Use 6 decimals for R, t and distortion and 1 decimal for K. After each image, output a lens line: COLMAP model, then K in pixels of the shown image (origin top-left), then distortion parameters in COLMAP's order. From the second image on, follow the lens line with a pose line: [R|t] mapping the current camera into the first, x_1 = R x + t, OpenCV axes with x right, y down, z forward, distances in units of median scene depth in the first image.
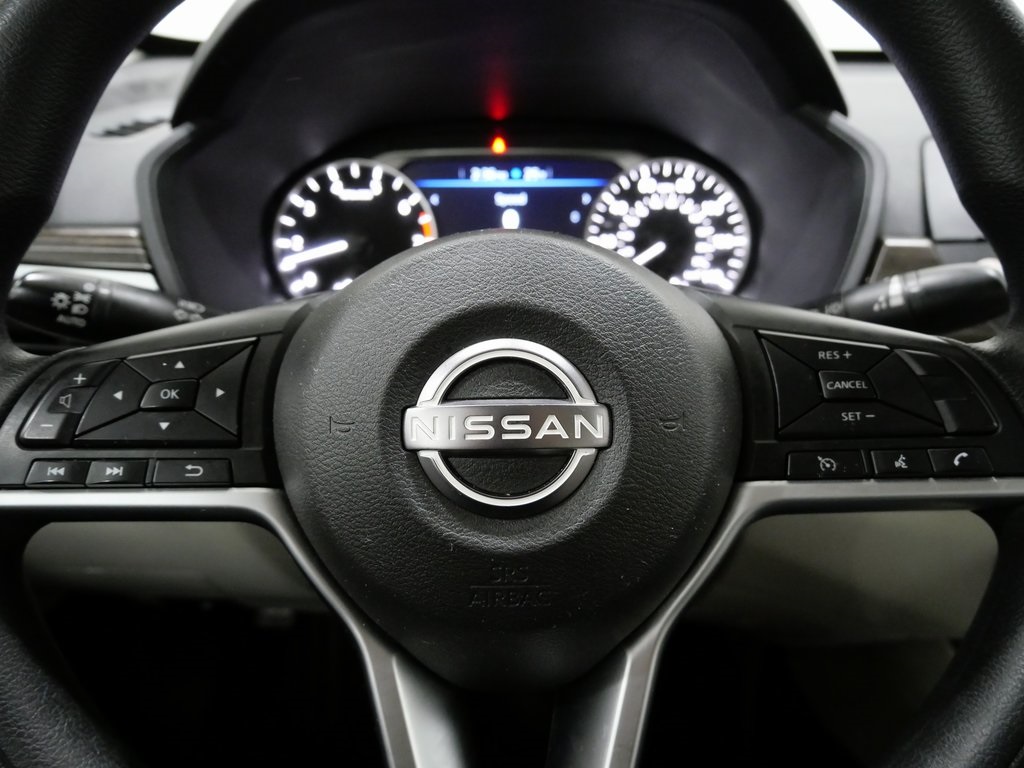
lens RADIAL K [[740.2, 0, 509.8], [0, 740.2, 386.1], [0, 0, 1]] dist [-0.045843, 0.012858]
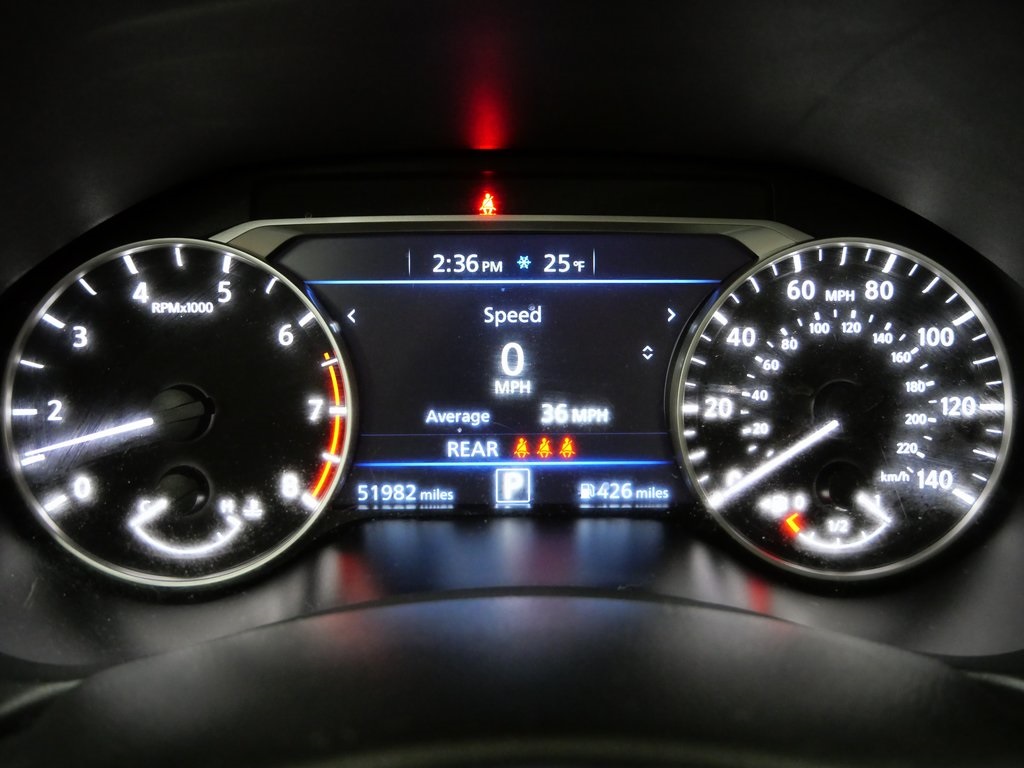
lens RADIAL K [[891.1, 0, 508.9], [0, 891.1, 390.3], [0, 0, 1]] dist [-0.013562, 0.006580]
pose [[0.999778, -0.000061, 0.021080, -0.013364], [0.000811, 0.999366, -0.035599, -0.188645], [-0.021065, 0.035608, 0.999144, 0.437010]]
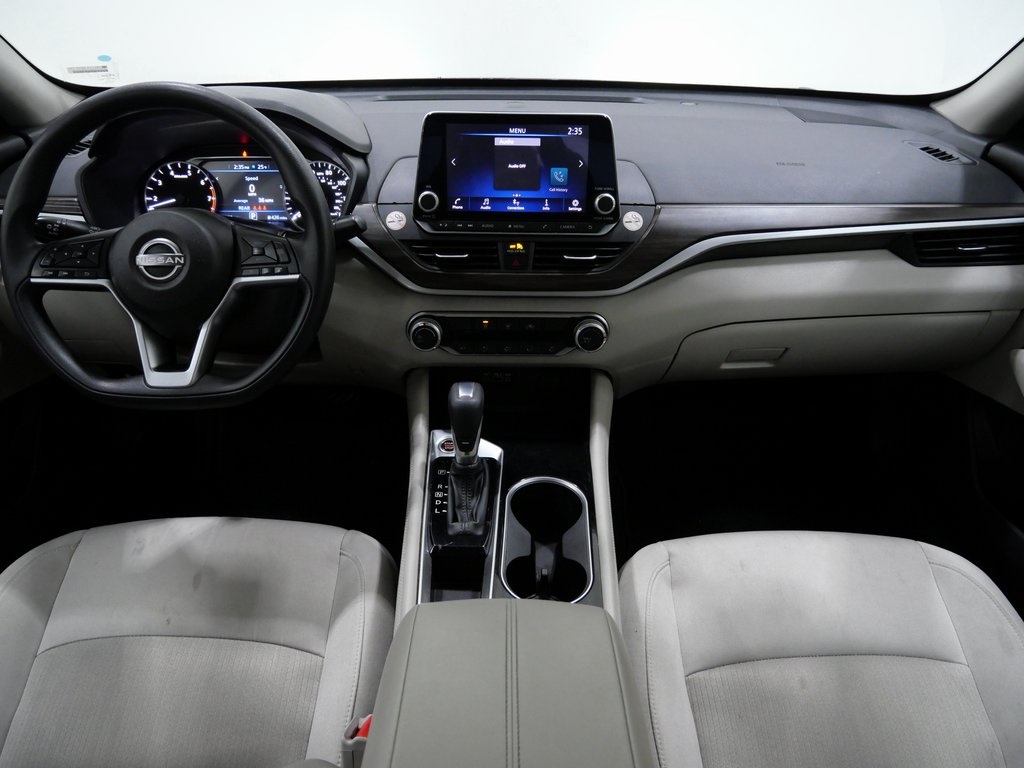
lens RADIAL K [[740.2, 0, 515.3], [0, 740.2, 383.6], [0, 0, 1]] dist [-0.045843, 0.012858]
pose [[0.999924, 0.008898, 0.008531, 0.788907], [-0.009758, 0.994243, 0.106699, 0.115451], [-0.007532, -0.106774, 0.994255, -1.266267]]
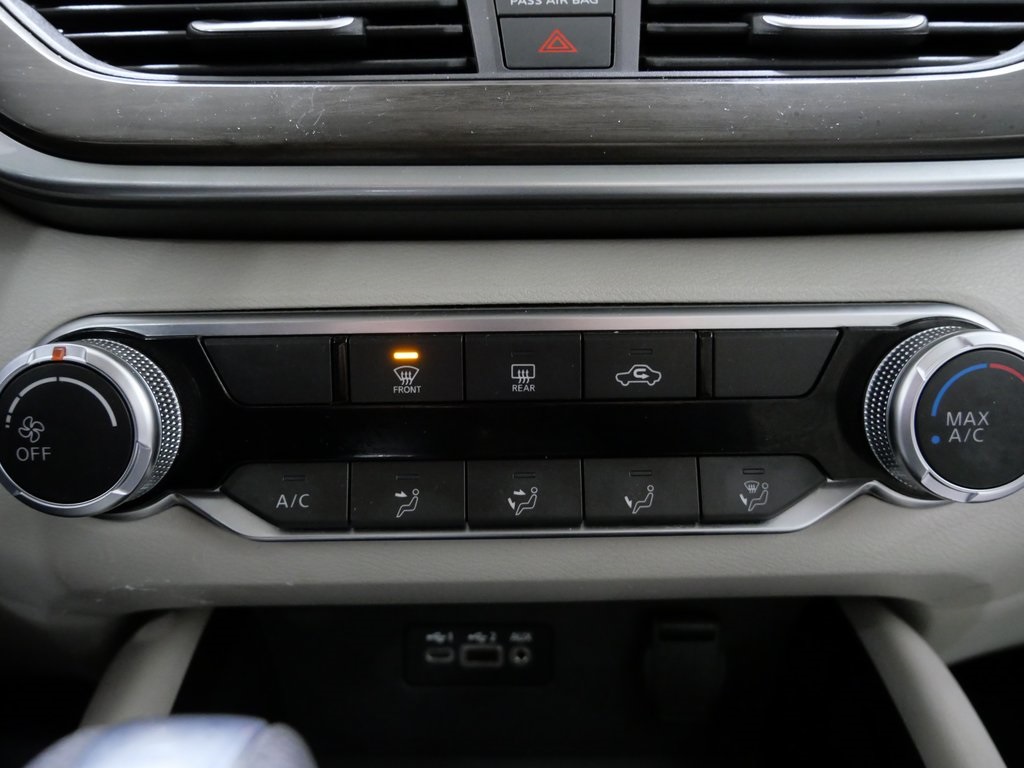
lens RADIAL K [[776.3, 0, 514.4], [0, 776.3, 382.8], [0, 0, 1]] dist [-0.009089, -0.001724]
pose [[0.999882, -0.015285, 0.001653, 0.779415], [0.015334, 0.983731, -0.178991, 0.249690], [0.001110, 0.178995, 0.983849, 0.340775]]
